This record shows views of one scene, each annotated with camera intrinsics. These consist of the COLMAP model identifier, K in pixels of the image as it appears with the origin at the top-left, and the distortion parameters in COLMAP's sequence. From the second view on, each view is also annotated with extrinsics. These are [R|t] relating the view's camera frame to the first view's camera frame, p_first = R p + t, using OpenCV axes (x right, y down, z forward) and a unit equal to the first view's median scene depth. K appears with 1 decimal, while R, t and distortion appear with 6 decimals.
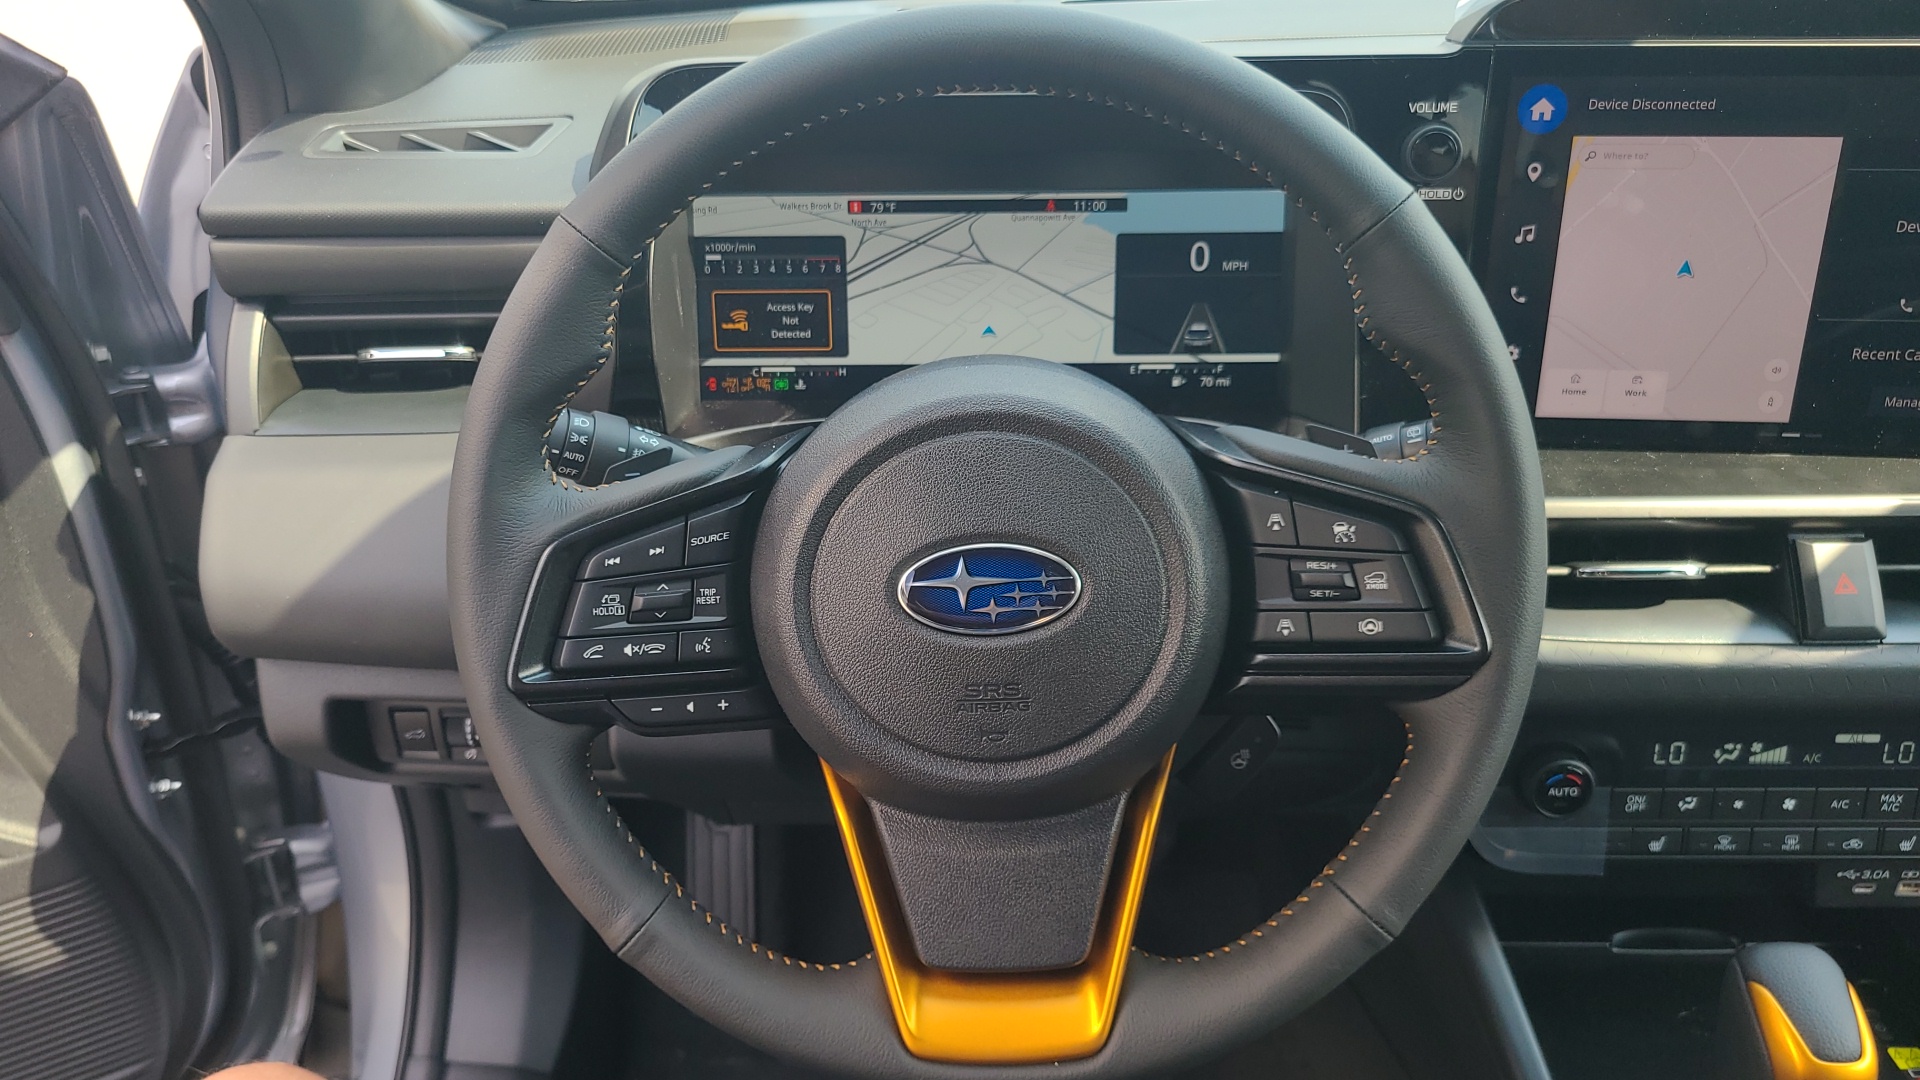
lens RADIAL K [[1420.5, 0, 941.1], [0, 1420.5, 505.9], [0, 0, 1]] dist [0.005818, -0.000285]
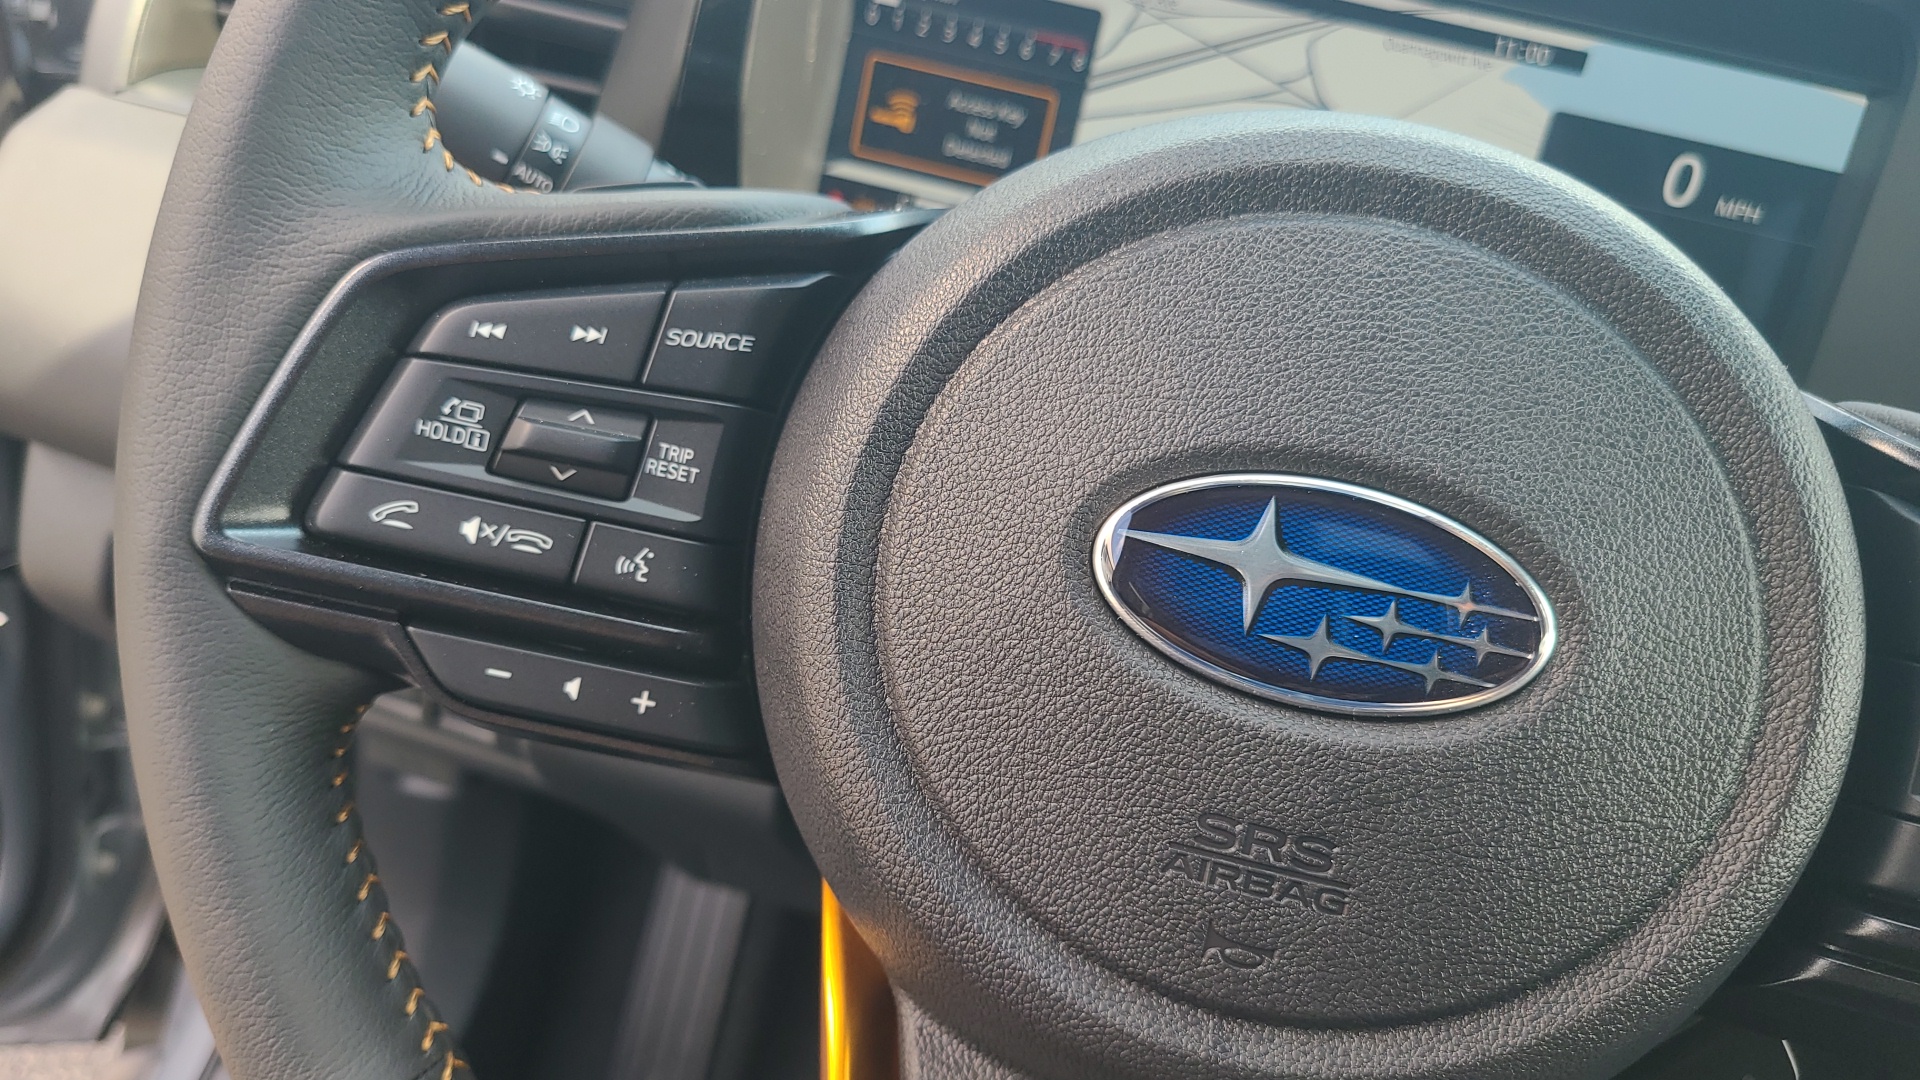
lens RADIAL K [[1376.3, 0, 960.0], [0, 1376.3, 540.0], [0, 0, 1]] dist [-0.005347, 0.001943]
pose [[0.964778, 0.252803, -0.072760, -0.037952], [-0.254310, 0.967047, -0.012103, 0.070627], [0.067303, 0.030180, 0.997276, 0.576217]]
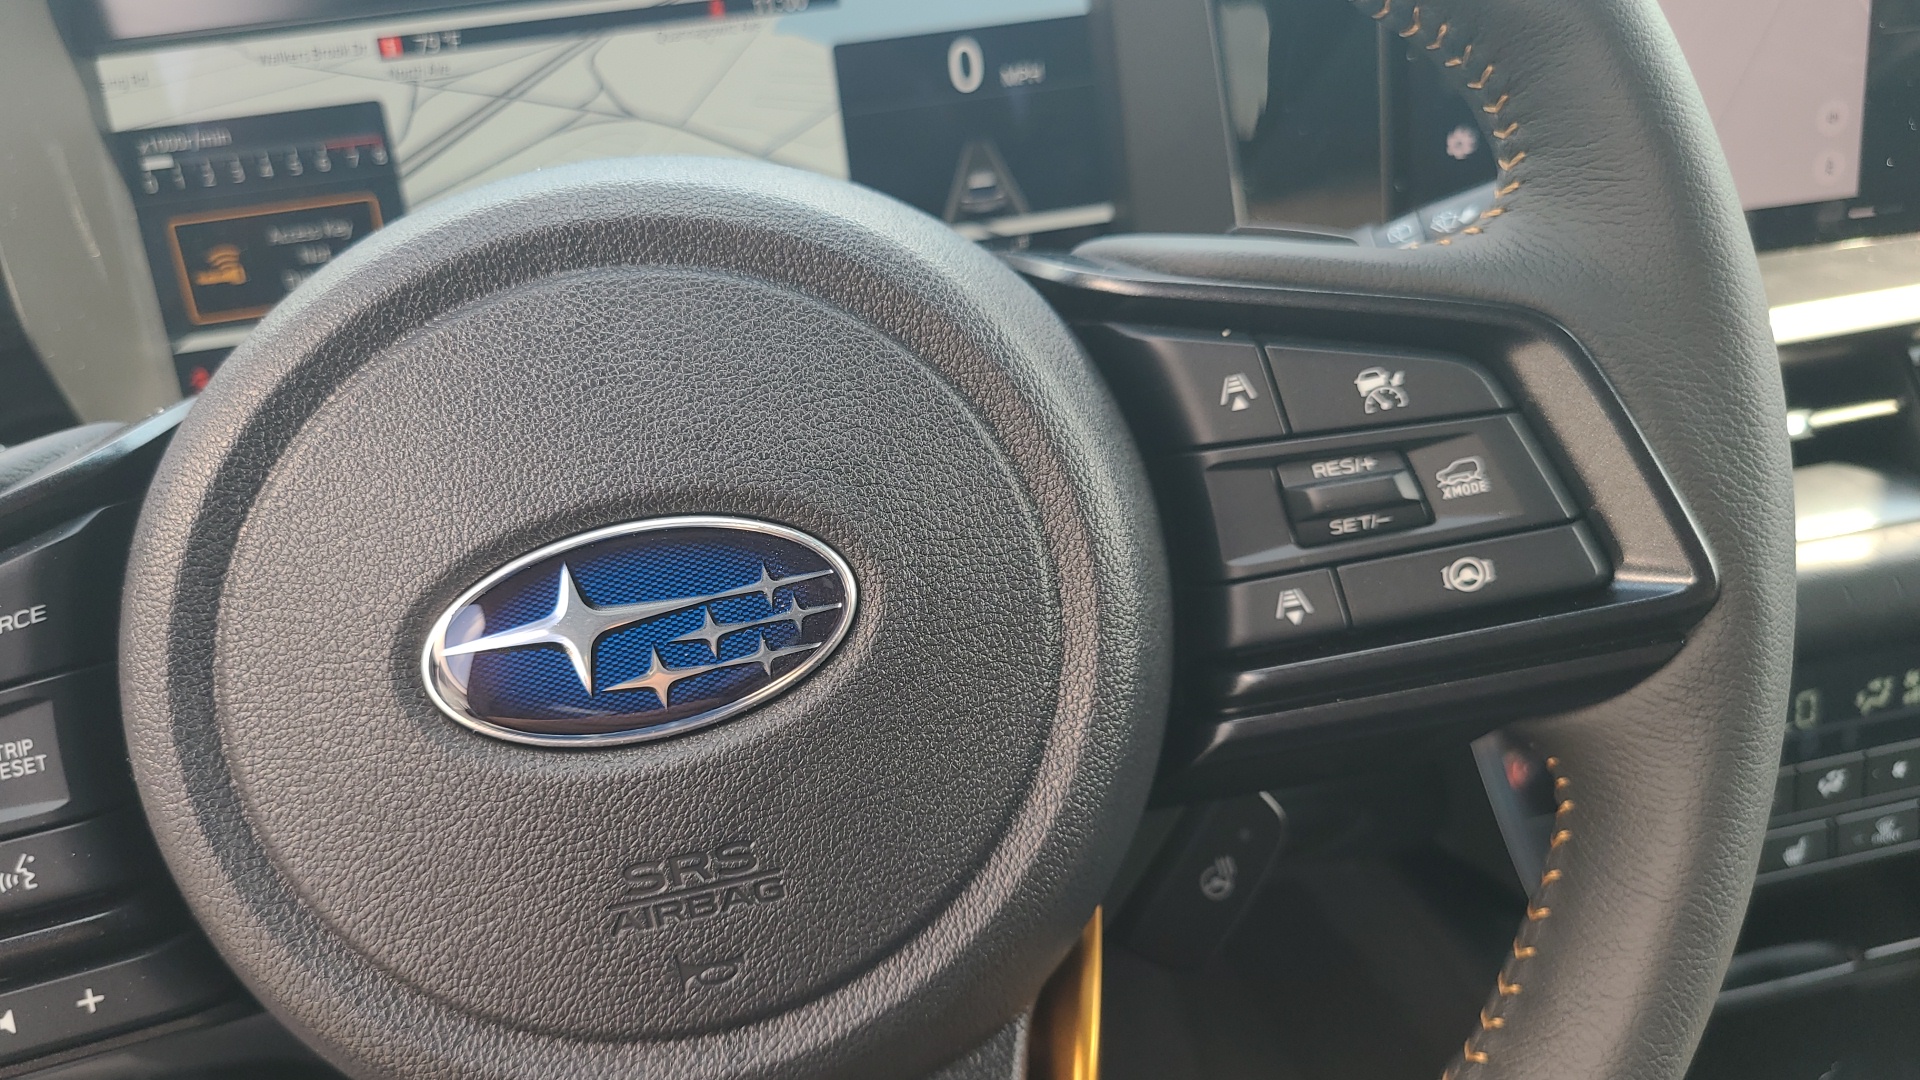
lens RADIAL K [[1384.4, 0, 921.1], [0, 1384.4, 532.9], [0, 0, 1]] dist [-0.015102, -0.005386]
pose [[0.976847, -0.158654, 0.143523, 0.057229], [0.161868, 0.986752, -0.010929, 0.045445], [-0.139888, 0.033907, 0.989587, 0.553719]]
